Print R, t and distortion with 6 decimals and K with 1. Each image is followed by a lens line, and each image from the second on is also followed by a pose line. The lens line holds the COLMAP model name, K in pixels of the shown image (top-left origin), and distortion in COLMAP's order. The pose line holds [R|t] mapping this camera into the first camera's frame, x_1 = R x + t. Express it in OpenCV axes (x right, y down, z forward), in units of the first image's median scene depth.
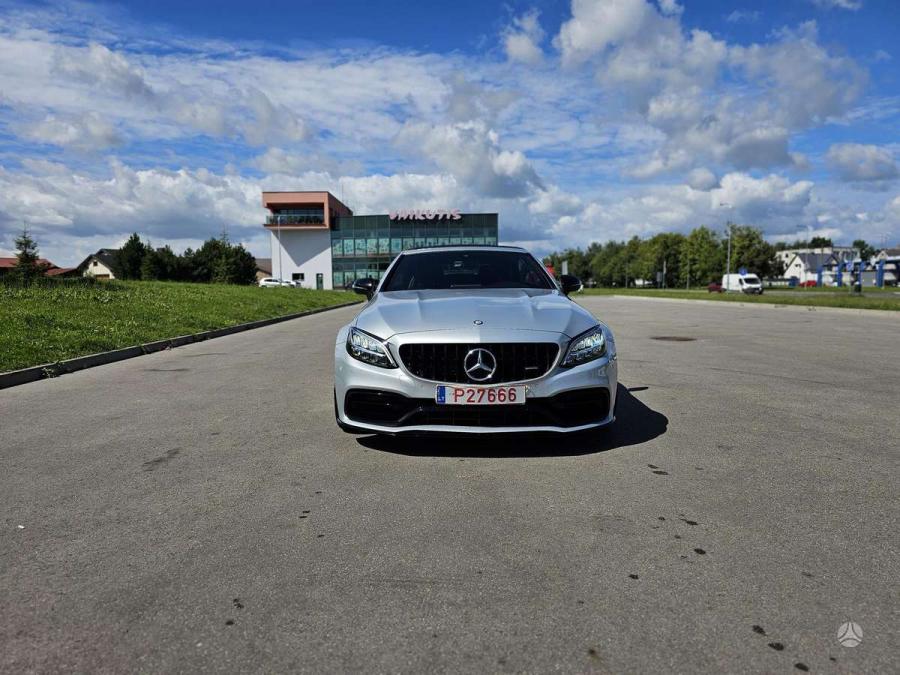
lens RADIAL K [[675.5, 0, 443.7], [0, 675.5, 336.9], [0, 0, 1]] dist [0.101768, -0.101178]
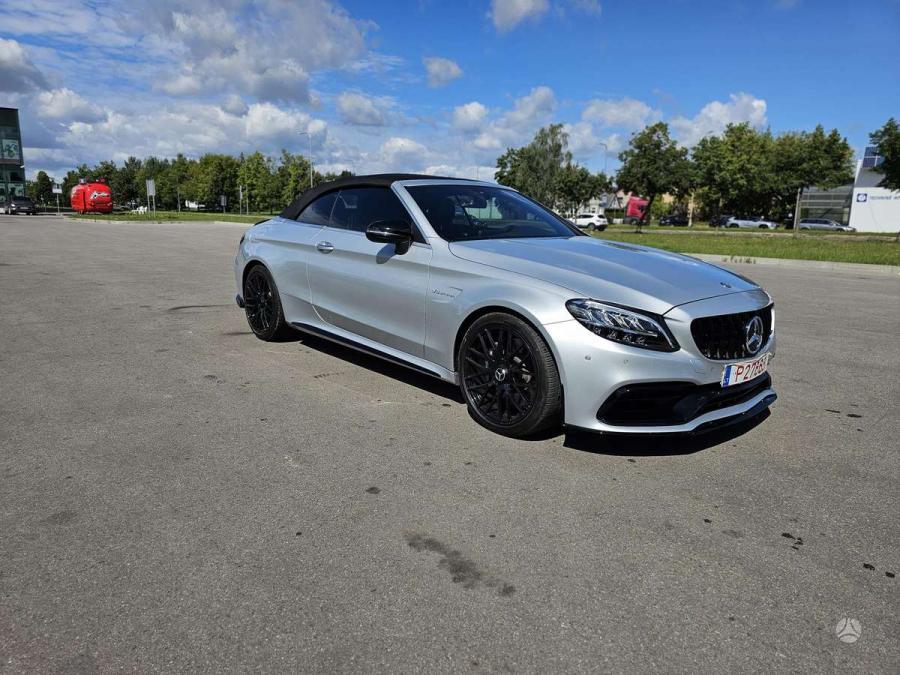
lens RADIAL K [[650.4, 0, 450.0], [0, 650.4, 337.5], [0, 0, 1]] dist [0.002869, -0.021767]
pose [[0.720733, -0.101229, 0.685781, -0.109068], [0.015895, 0.991433, 0.129642, -0.009446], [-0.693030, -0.082537, 0.716168, 0.093639]]
